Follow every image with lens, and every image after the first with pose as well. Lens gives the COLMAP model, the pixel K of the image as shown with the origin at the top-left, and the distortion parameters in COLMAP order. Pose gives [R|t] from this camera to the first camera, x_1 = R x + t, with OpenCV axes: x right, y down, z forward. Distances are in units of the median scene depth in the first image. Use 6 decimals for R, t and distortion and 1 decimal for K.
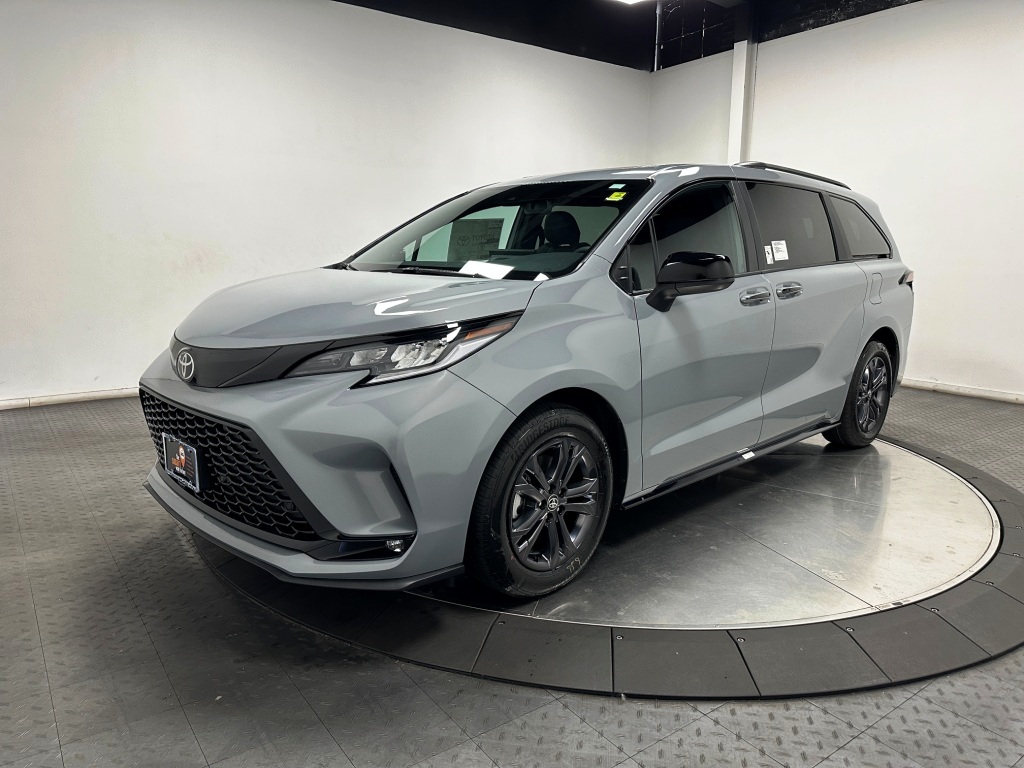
lens RADIAL K [[714.8, 0, 513.3], [0, 714.8, 357.8], [0, 0, 1]] dist [0.108439, -0.175031]
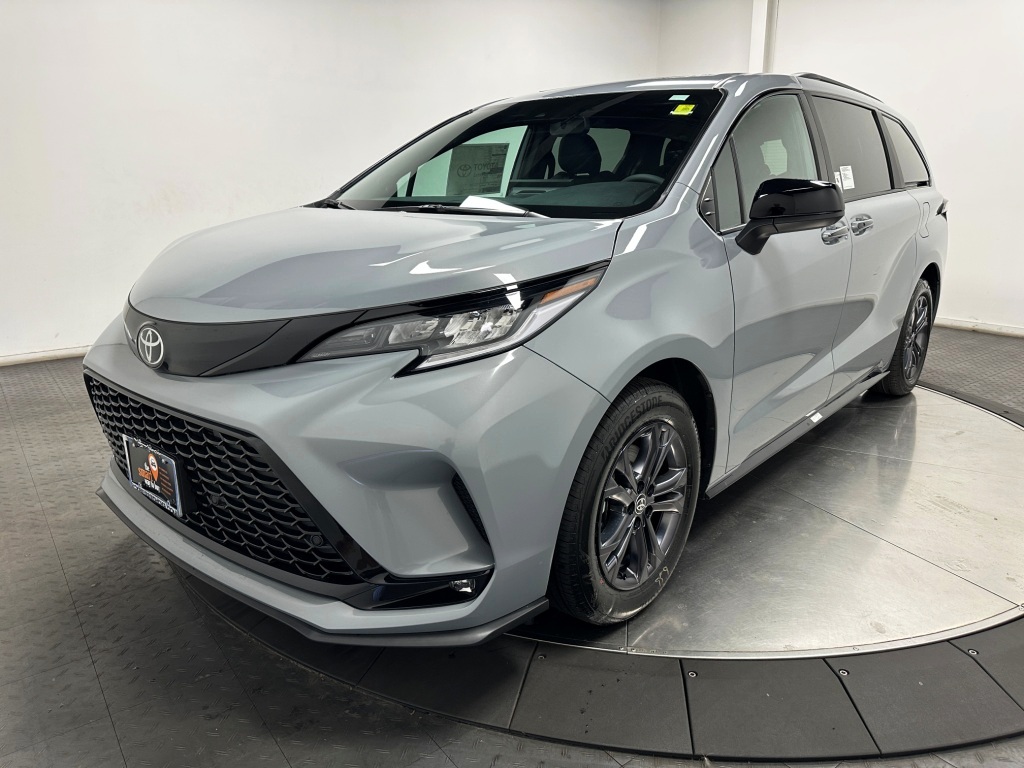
lens RADIAL K [[724.3, 0, 514.6], [0, 724.3, 353.3], [0, 0, 1]] dist [0.046258, -0.082394]
pose [[0.996376, -0.032445, 0.078624, -0.140530], [0.025992, 0.996314, 0.081749, -0.031855], [-0.080987, -0.079410, 0.993547, 0.233469]]
